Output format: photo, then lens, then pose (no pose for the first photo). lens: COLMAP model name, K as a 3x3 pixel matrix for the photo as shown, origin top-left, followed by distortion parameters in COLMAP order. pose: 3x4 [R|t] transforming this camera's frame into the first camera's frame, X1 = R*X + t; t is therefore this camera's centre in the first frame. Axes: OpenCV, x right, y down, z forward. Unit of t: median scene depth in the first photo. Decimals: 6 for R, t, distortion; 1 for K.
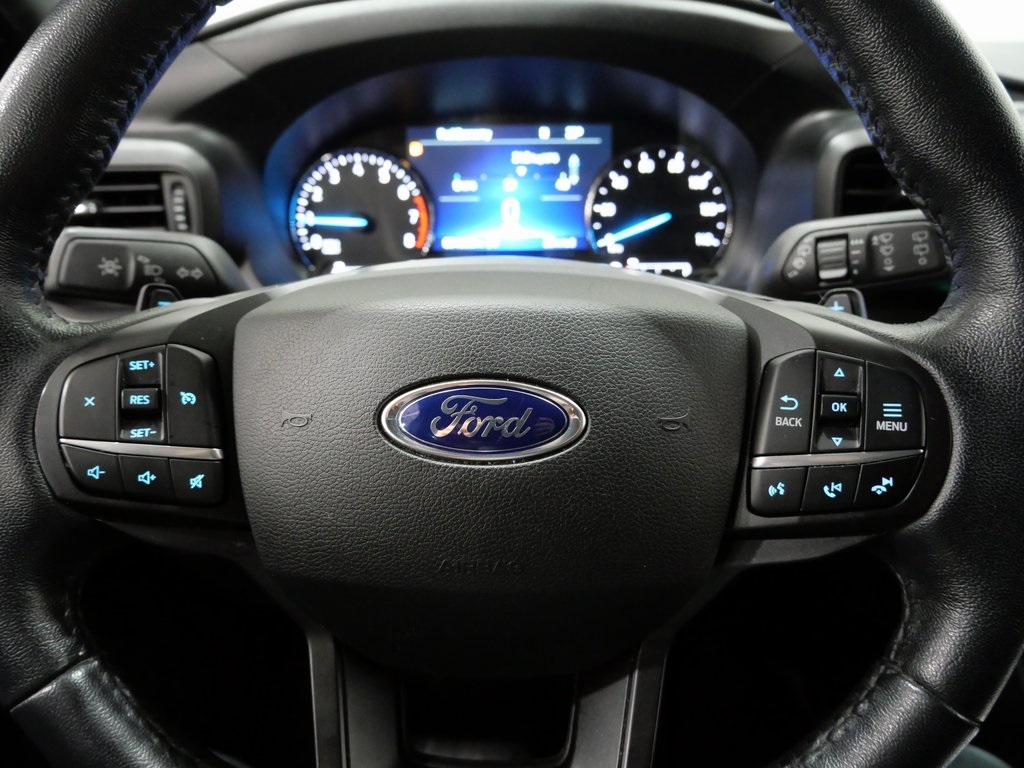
lens RADIAL K [[749.5, 0, 512.0], [0, 749.5, 384.0], [0, 0, 1]] dist [-0.000597, 0.000453]
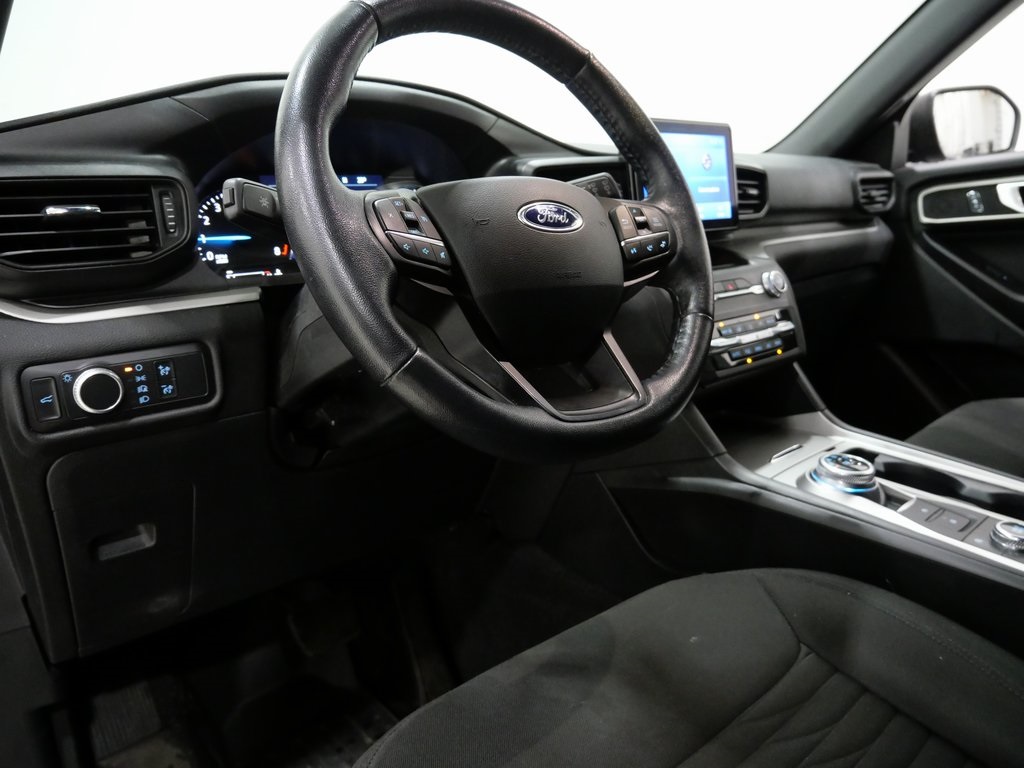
lens RADIAL K [[749.5, 0, 512.0], [0, 749.5, 384.0], [0, 0, 1]] dist [-0.000597, 0.000453]
pose [[0.795297, -0.161436, 0.584330, -0.644894], [0.276346, 0.954460, -0.112424, 0.318439], [-0.539570, 0.250888, 0.803691, -0.283152]]
